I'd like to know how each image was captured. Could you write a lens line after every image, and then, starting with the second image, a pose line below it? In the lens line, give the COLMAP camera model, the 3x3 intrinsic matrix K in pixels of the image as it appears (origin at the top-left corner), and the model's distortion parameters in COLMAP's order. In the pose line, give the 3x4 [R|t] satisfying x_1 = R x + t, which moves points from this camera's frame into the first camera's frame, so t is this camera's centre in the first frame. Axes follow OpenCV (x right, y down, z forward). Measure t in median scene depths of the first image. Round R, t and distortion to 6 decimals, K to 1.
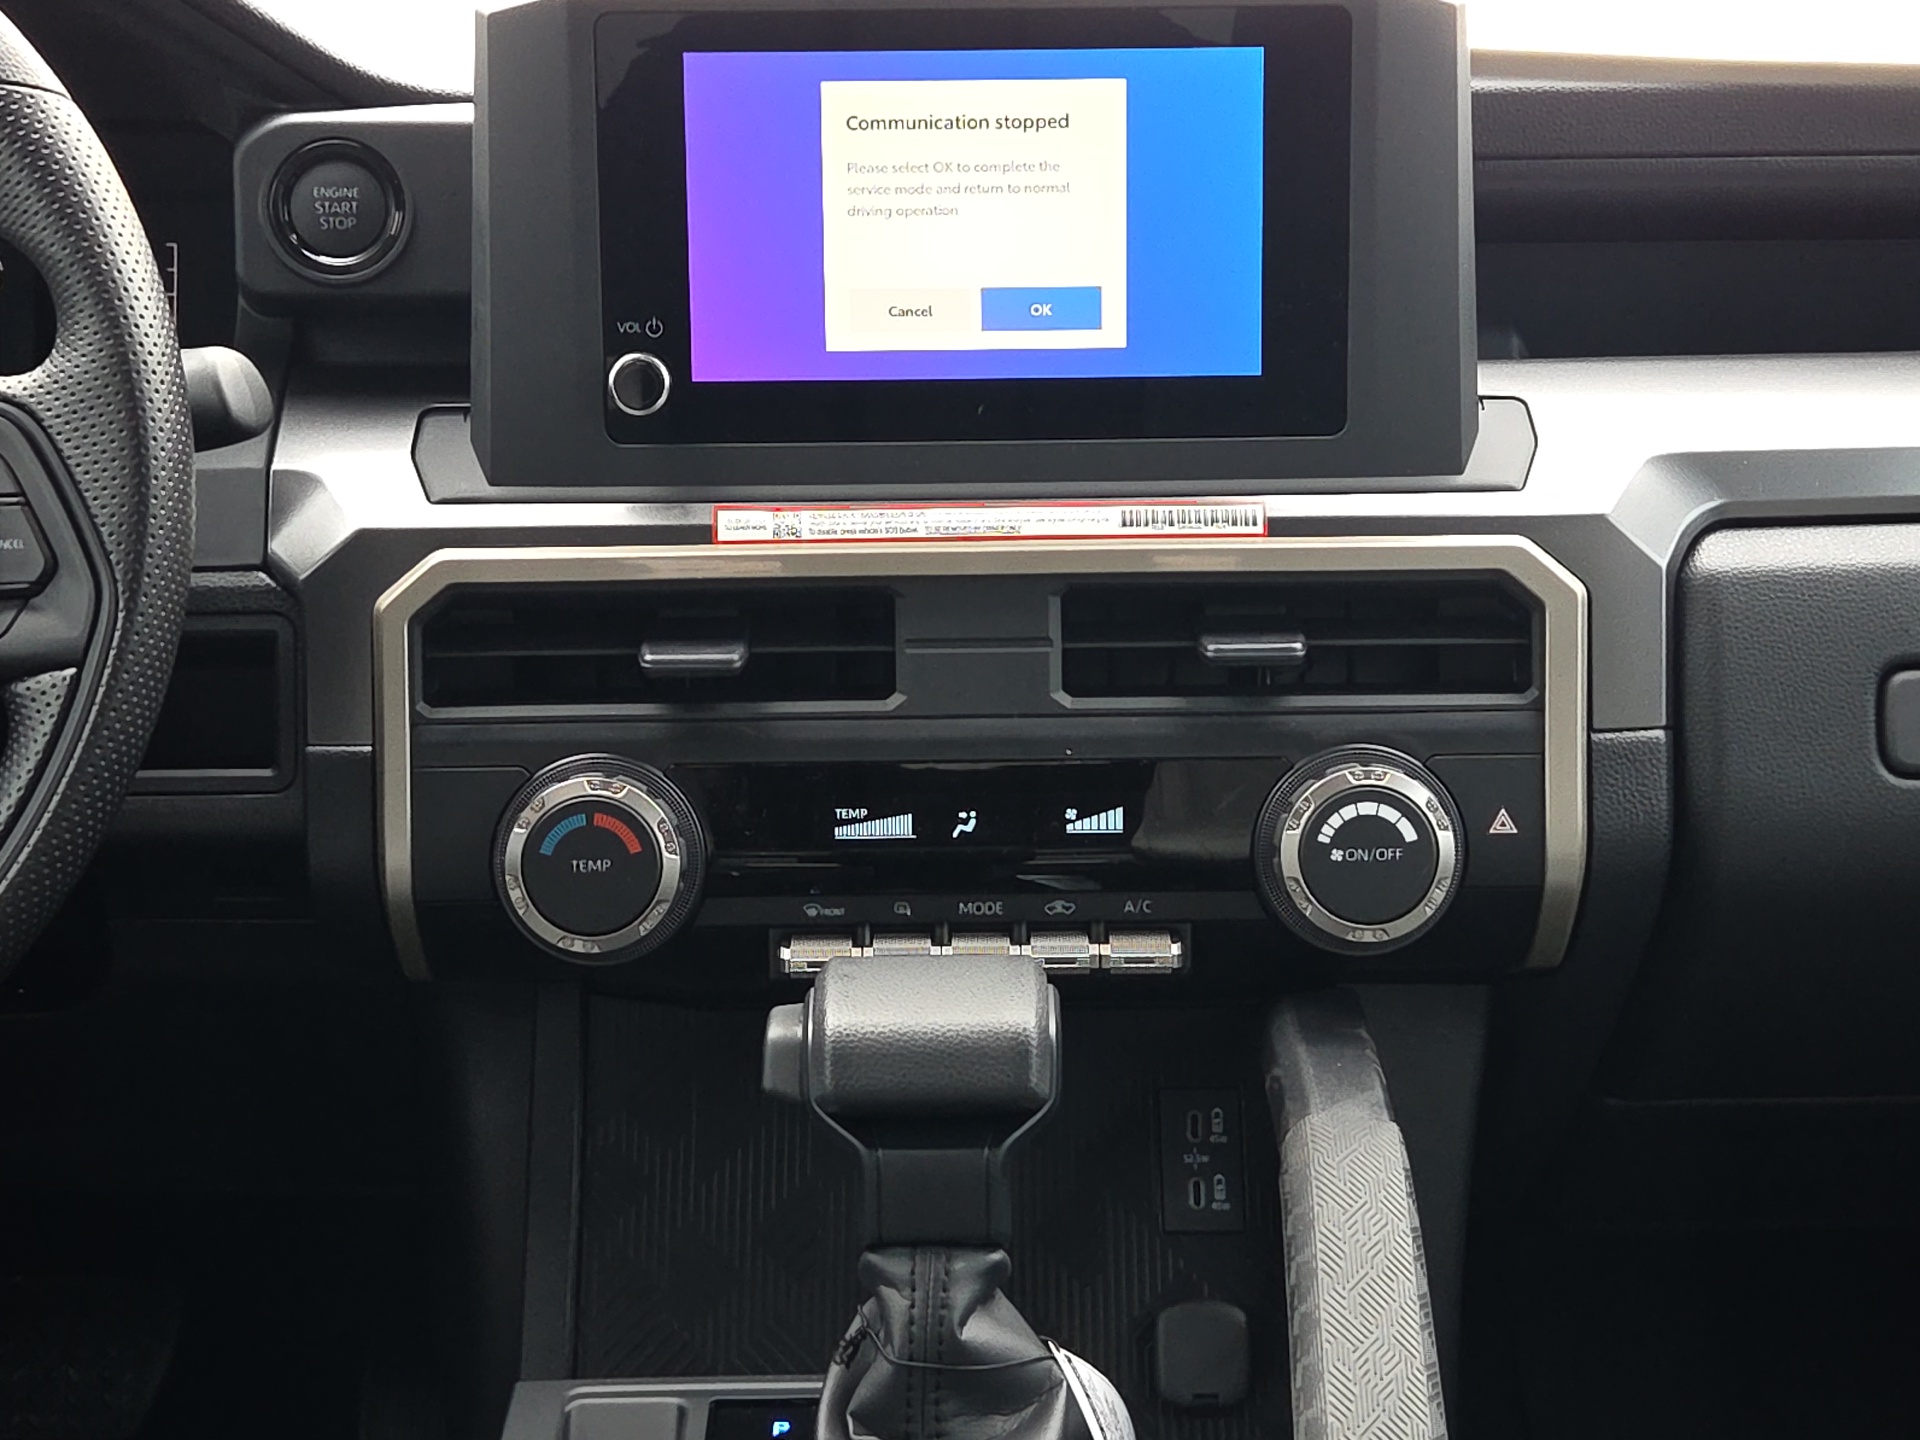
lens RADIAL K [[3273.2, 0, 966.9], [0, 3273.2, 666.8], [0, 0, 1]] dist [0.142674, -0.437609]
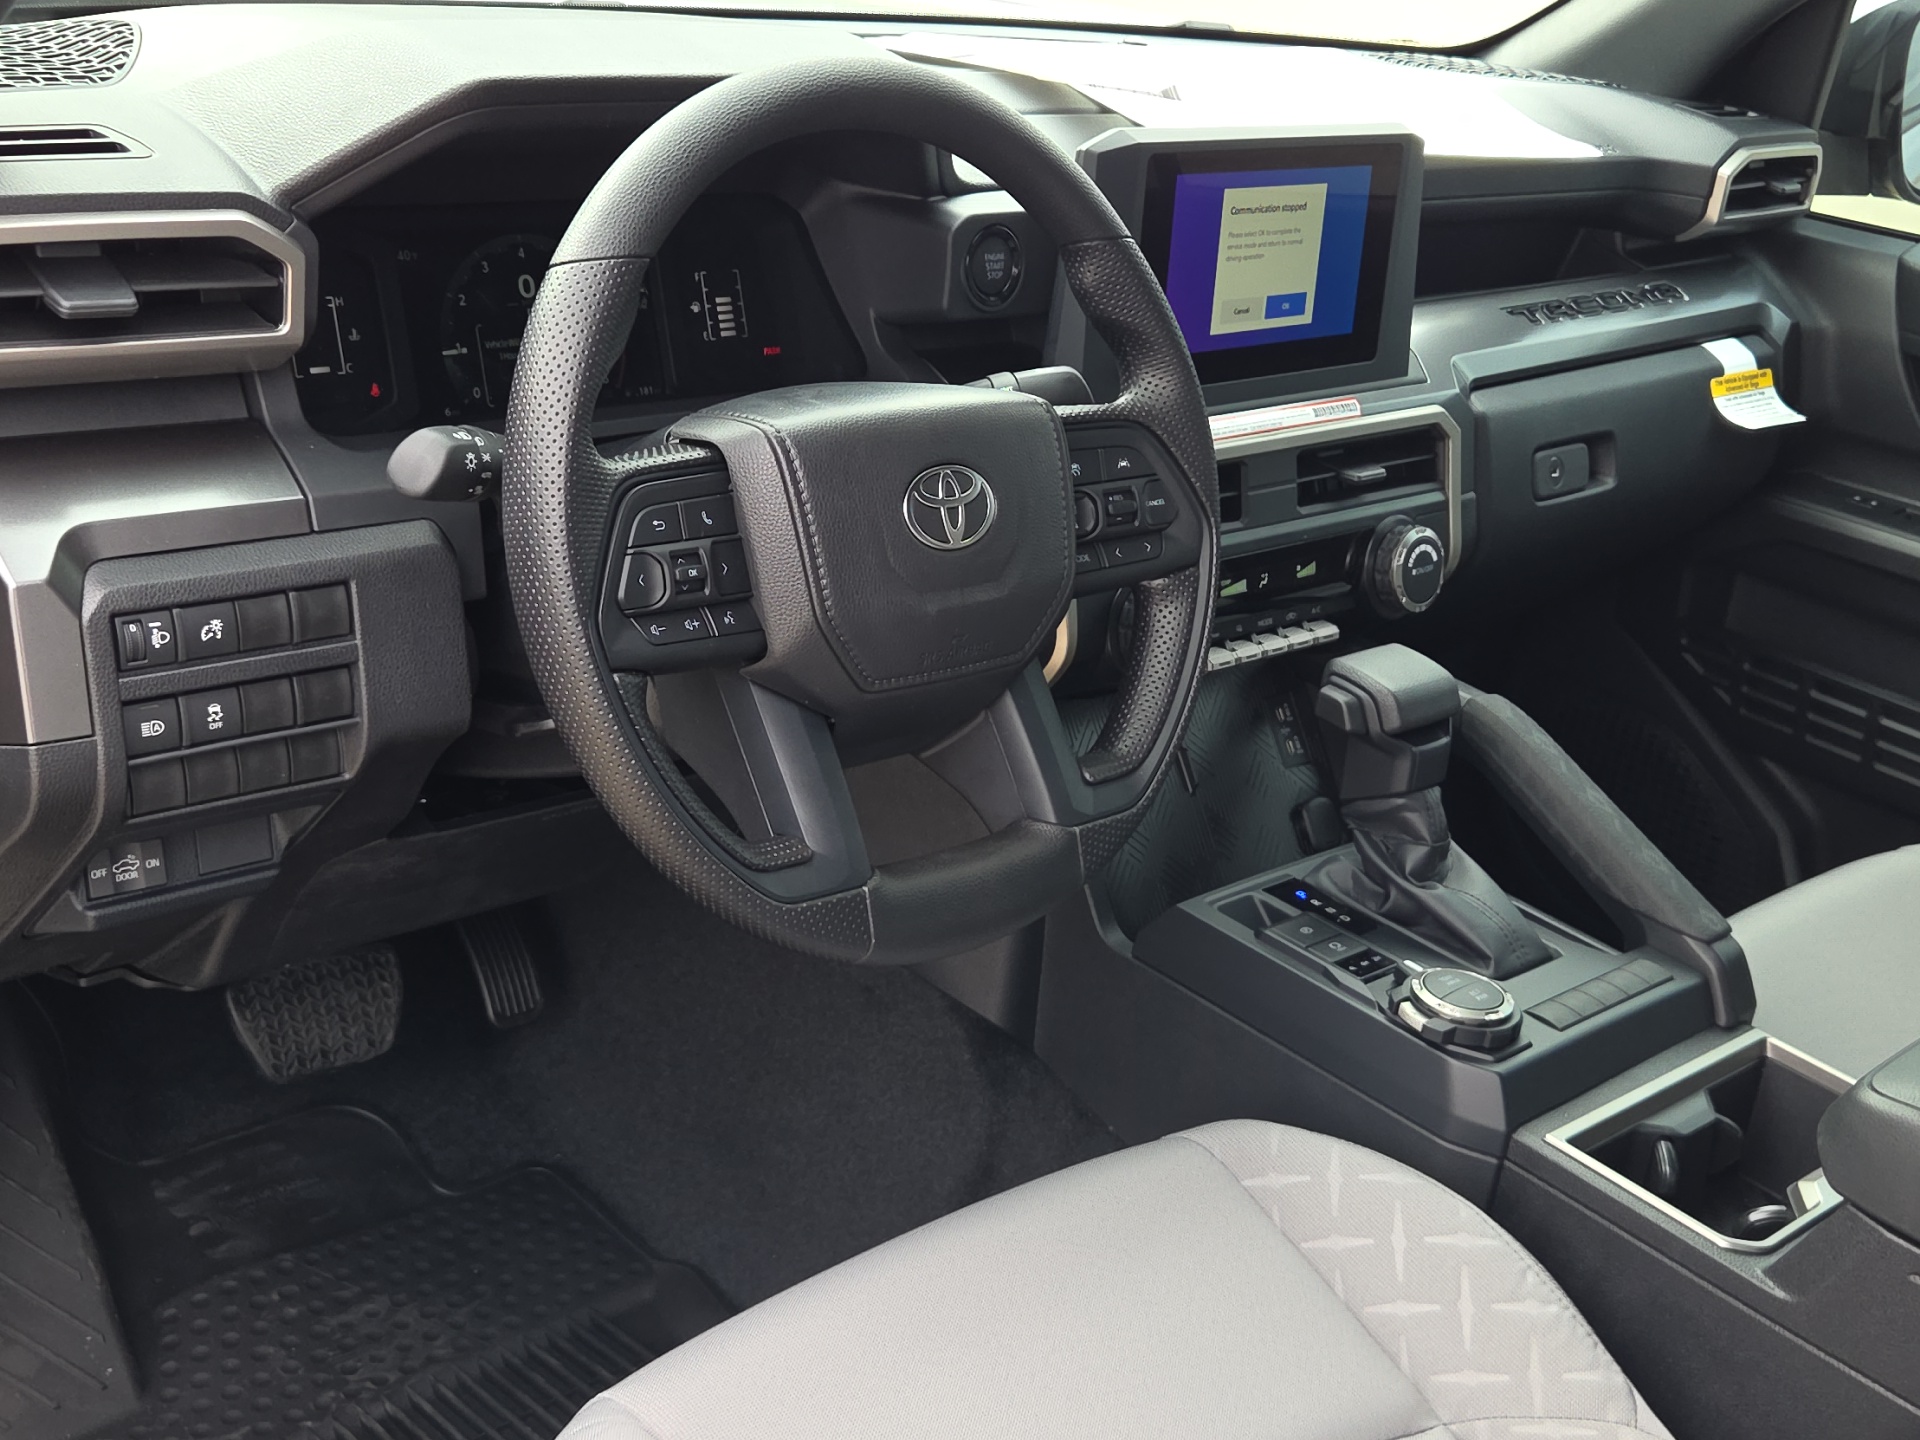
lens RADIAL K [[2331.4, 0, 965.5], [0, 2331.4, 691.9], [0, 0, 1]] dist [0.128791, -0.323011]
pose [[0.729142, -0.163145, 0.664632, -1.056534], [0.047554, 0.980900, 0.188608, -0.155474], [-0.682708, -0.105916, 0.722974, 0.124331]]
